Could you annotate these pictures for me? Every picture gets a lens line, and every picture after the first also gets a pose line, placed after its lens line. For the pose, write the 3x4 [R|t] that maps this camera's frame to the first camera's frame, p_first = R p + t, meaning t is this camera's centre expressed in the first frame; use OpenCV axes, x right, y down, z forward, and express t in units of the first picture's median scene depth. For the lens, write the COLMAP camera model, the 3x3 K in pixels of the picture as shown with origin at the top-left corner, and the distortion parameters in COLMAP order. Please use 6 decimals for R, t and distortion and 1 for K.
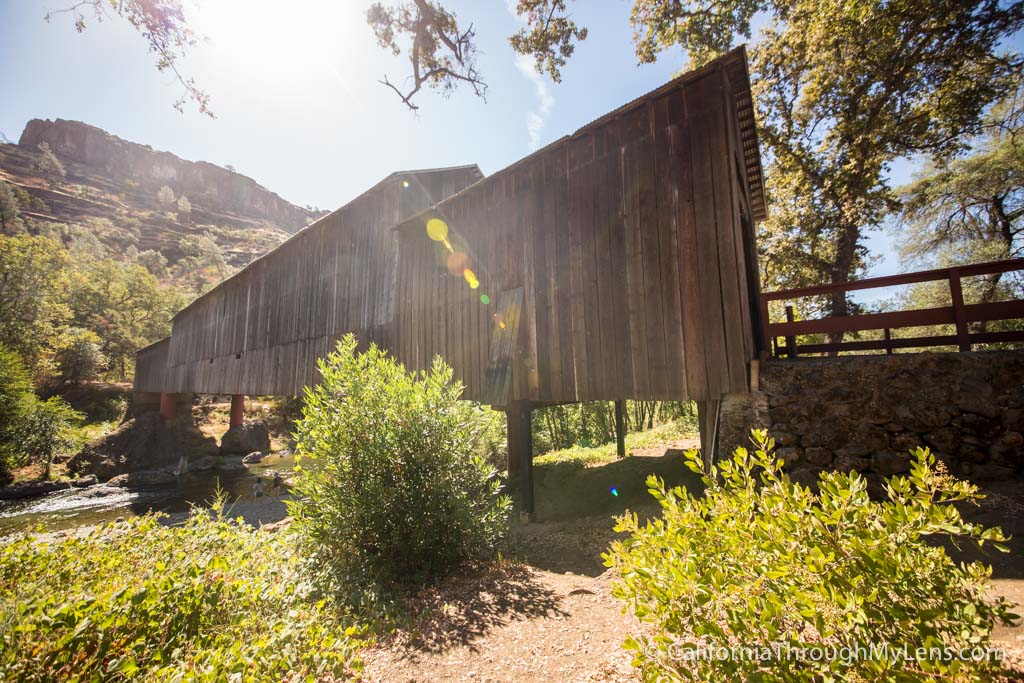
lens RADIAL K [[372.8, 0, 512.0], [0, 372.8, 341.5], [0, 0, 1]] dist [-0.000298, -0.000030]
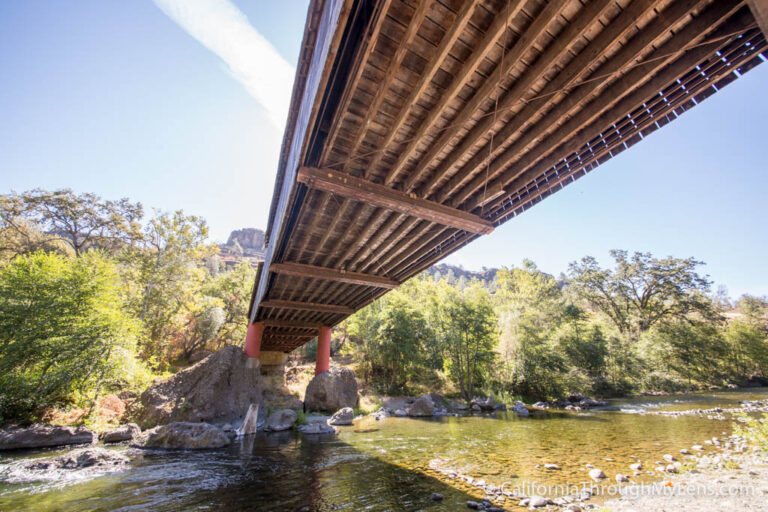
lens RADIAL K [[279.6, 0, 384.0], [0, 279.6, 256.0], [0, 0, 1]] dist [-0.000298, -0.000030]
pose [[0.907090, -0.196258, -0.372384, -0.351106], [0.075627, 0.946246, -0.314483, 0.183549], [0.414086, 0.257103, 0.873173, 0.474506]]
